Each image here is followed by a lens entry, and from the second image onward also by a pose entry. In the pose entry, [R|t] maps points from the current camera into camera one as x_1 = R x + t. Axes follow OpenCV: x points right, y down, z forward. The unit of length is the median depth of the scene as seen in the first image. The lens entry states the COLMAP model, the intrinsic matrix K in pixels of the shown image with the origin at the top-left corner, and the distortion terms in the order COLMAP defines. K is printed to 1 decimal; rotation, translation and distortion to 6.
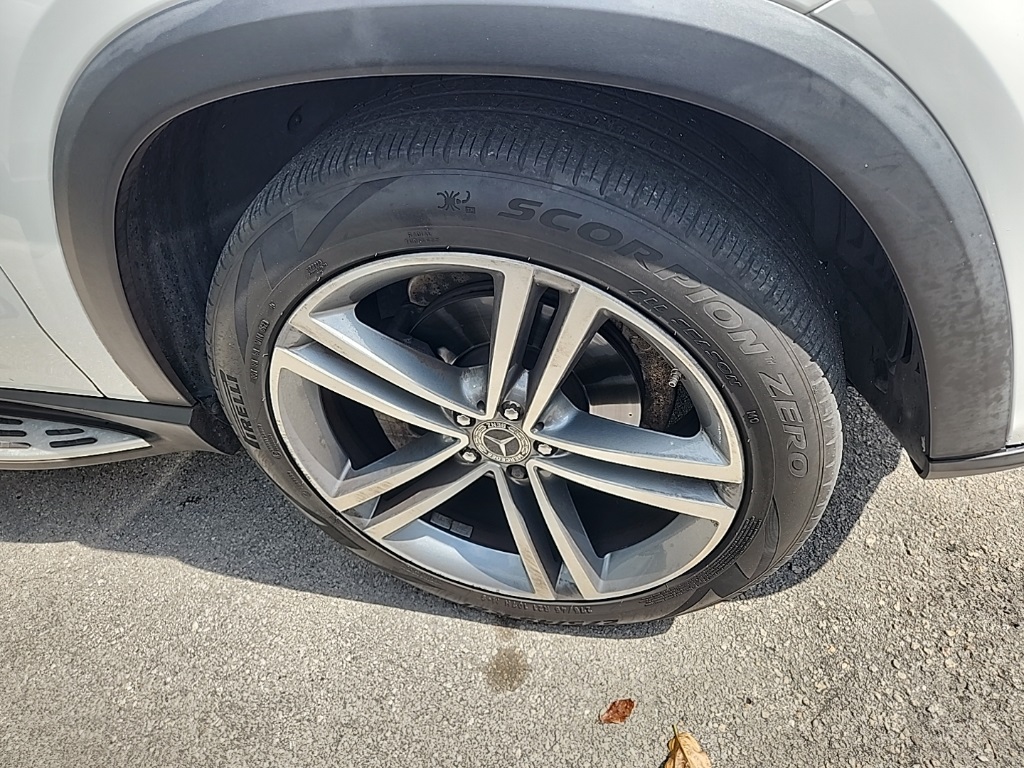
lens RADIAL K [[689.7, 0, 512.0], [0, 689.7, 384.0], [0, 0, 1]] dist [0.002214, -0.003299]
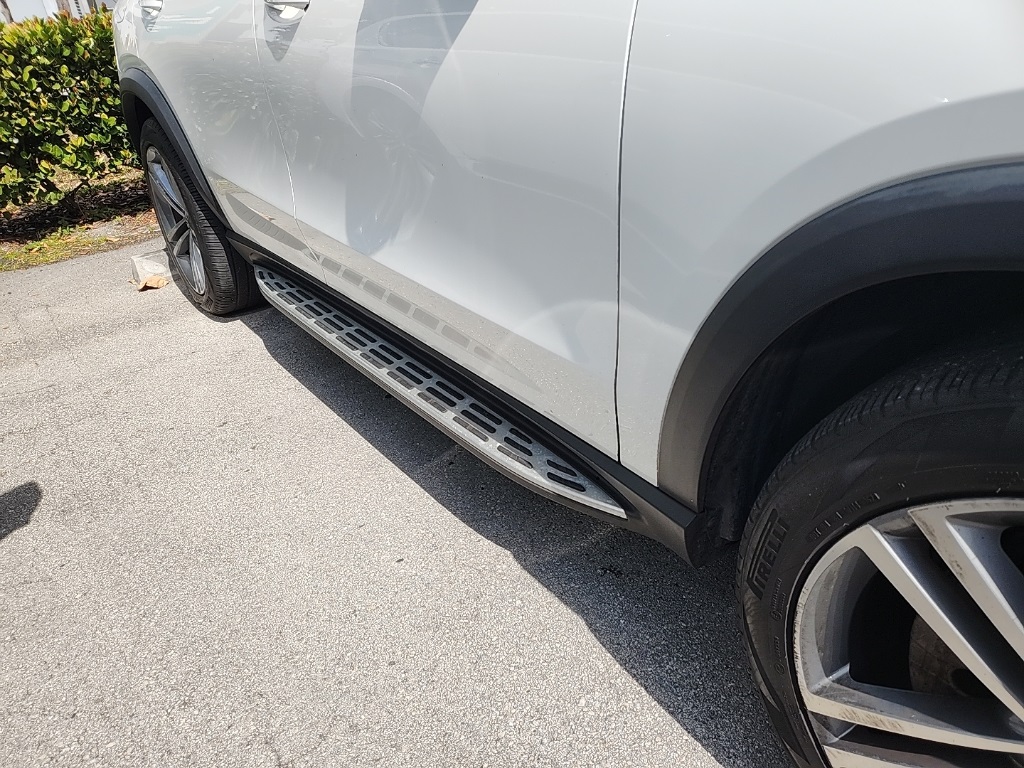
lens RADIAL K [[672.8, 0, 512.0], [0, 672.8, 384.0], [0, 0, 1]] dist [0.009769, -0.000240]
pose [[0.766383, 0.365118, -0.528532, -0.230041], [-0.435587, 0.900093, -0.009812, -0.008075], [0.472146, 0.237741, 0.848856, 0.027131]]
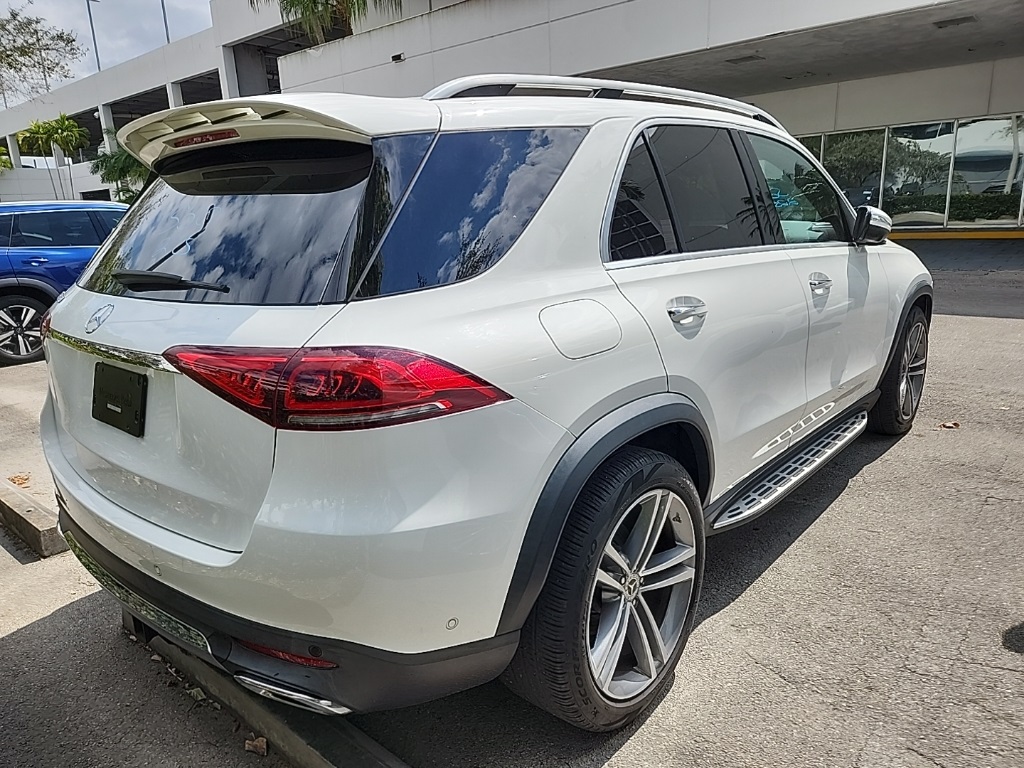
lens RADIAL K [[673.6, 0, 513.0], [0, 673.6, 388.5], [0, 0, 1]] dist [0.012035, -0.000415]
pose [[0.519249, -0.148877, 0.841556, -4.667607], [0.540213, 0.820210, -0.188217, -0.346790], [-0.662231, 0.552351, 0.506318, 0.523368]]
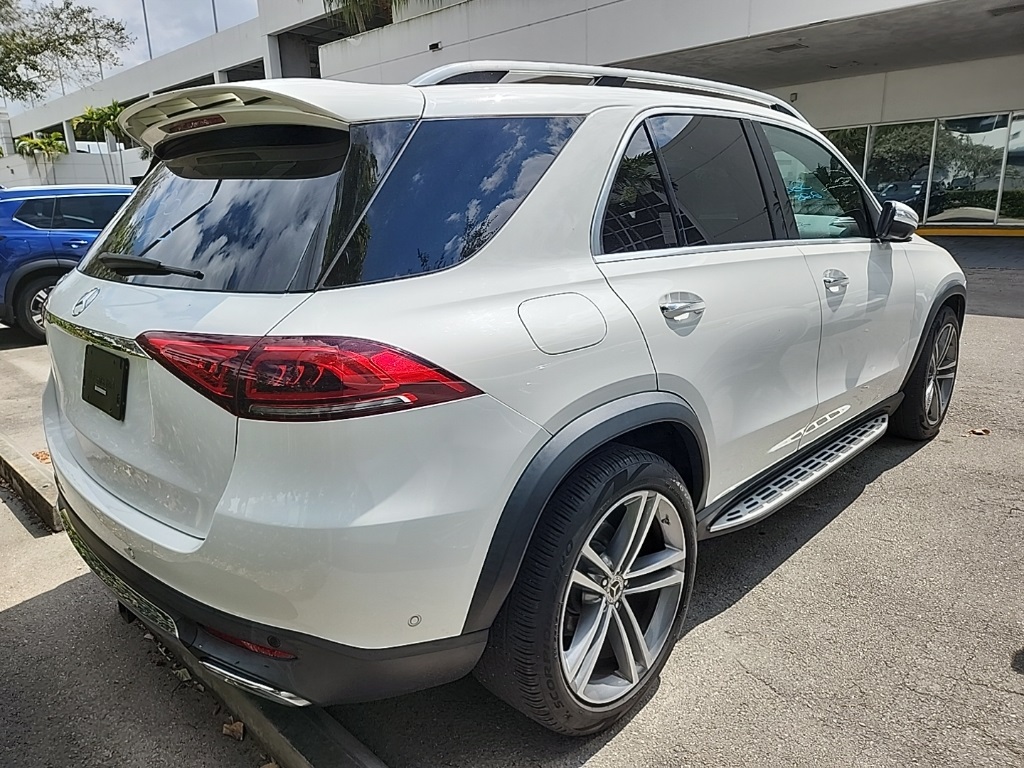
lens RADIAL K [[672.8, 0, 512.0], [0, 672.8, 384.0], [0, 0, 1]] dist [0.009769, -0.000240]
pose [[0.567318, -0.140480, 0.811428, -4.556743], [0.506126, 0.836754, -0.208998, -0.291348], [-0.649606, 0.529253, 0.545806, 0.445979]]
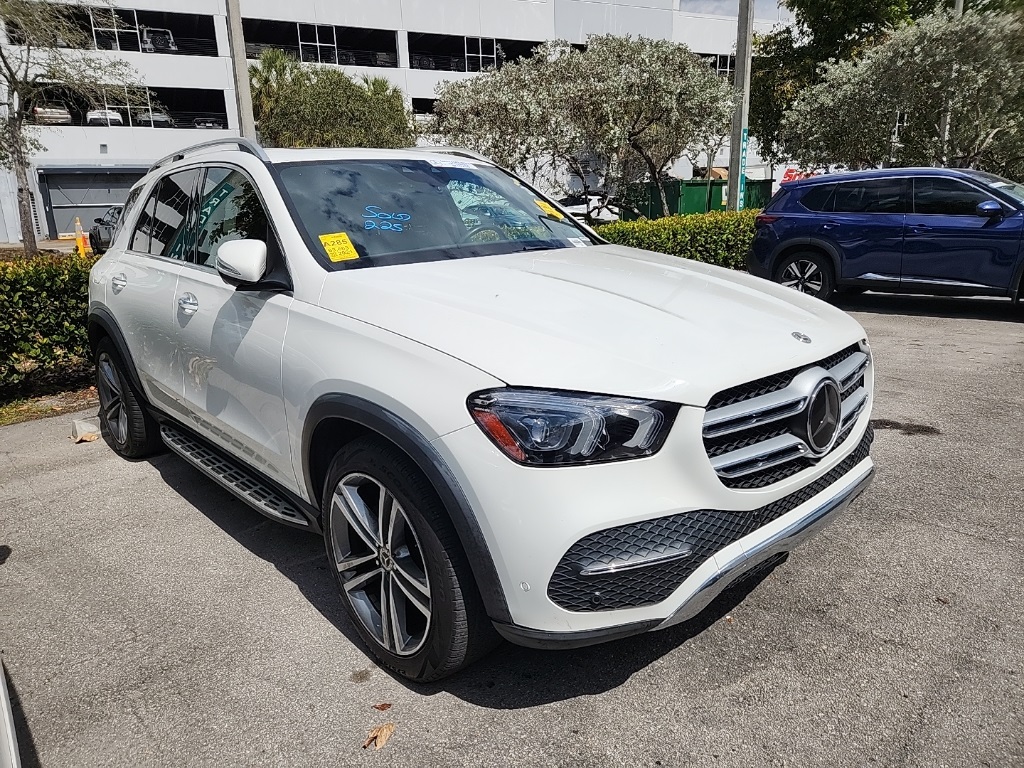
lens RADIAL K [[672.8, 0, 512.0], [0, 672.8, 384.0], [0, 0, 1]] dist [0.009769, -0.000240]
pose [[0.820316, 0.233386, -0.522123, 1.353730], [-0.426512, 0.857860, -0.286642, 0.041195], [0.381010, 0.457829, 0.803258, -0.975011]]
